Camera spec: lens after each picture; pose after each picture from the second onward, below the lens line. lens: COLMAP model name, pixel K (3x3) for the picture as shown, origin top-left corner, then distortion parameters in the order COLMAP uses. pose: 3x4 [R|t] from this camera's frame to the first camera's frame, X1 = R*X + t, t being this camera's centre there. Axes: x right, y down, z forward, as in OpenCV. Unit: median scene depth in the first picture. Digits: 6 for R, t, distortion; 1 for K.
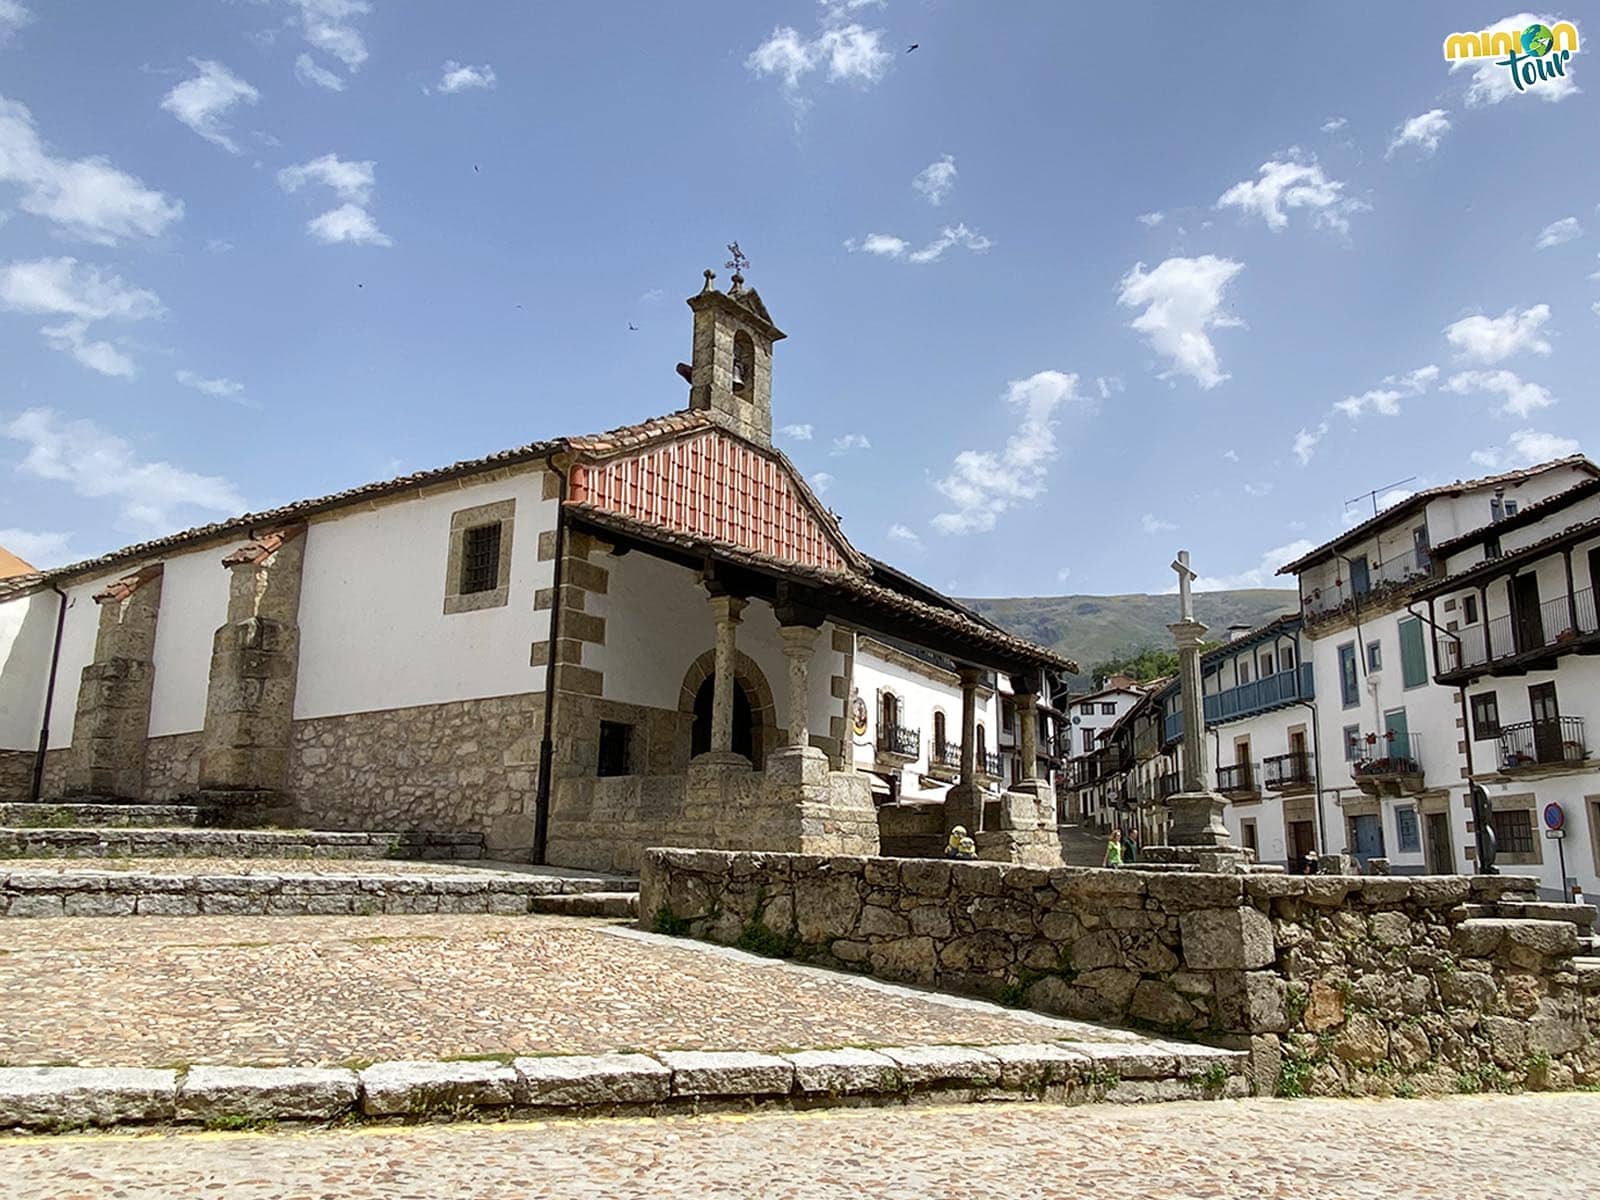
lens RADIAL K [[1187.3, 0, 862.7], [0, 1187.3, 612.6], [0, 0, 1]] dist [0.044314, -0.024839]
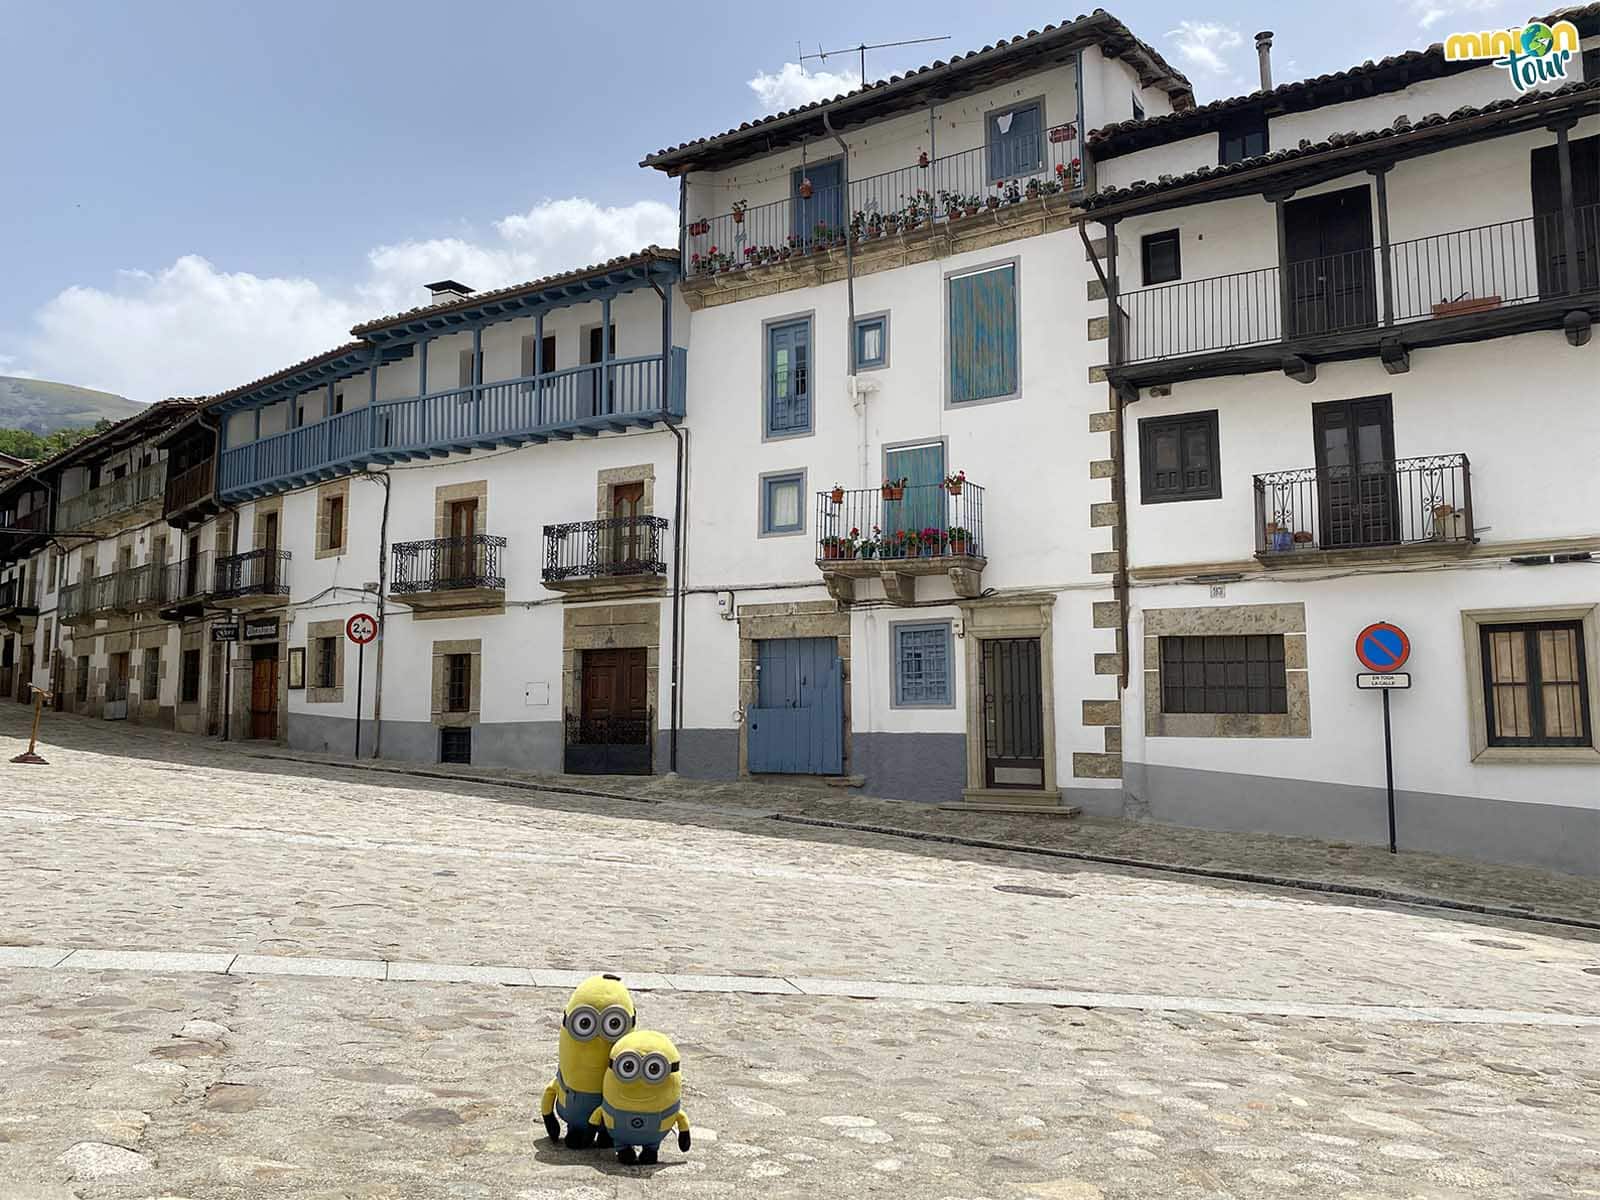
lens RADIAL K [[1187.3, 0, 797.4], [0, 1187.3, 592.8], [0, 0, 1]] dist [0.044314, -0.024839]
pose [[0.619755, 0.071896, 0.781495, 0.008385], [-0.160528, 0.986354, 0.036562, 0.138714], [-0.768202, -0.148111, 0.622839, 0.720814]]
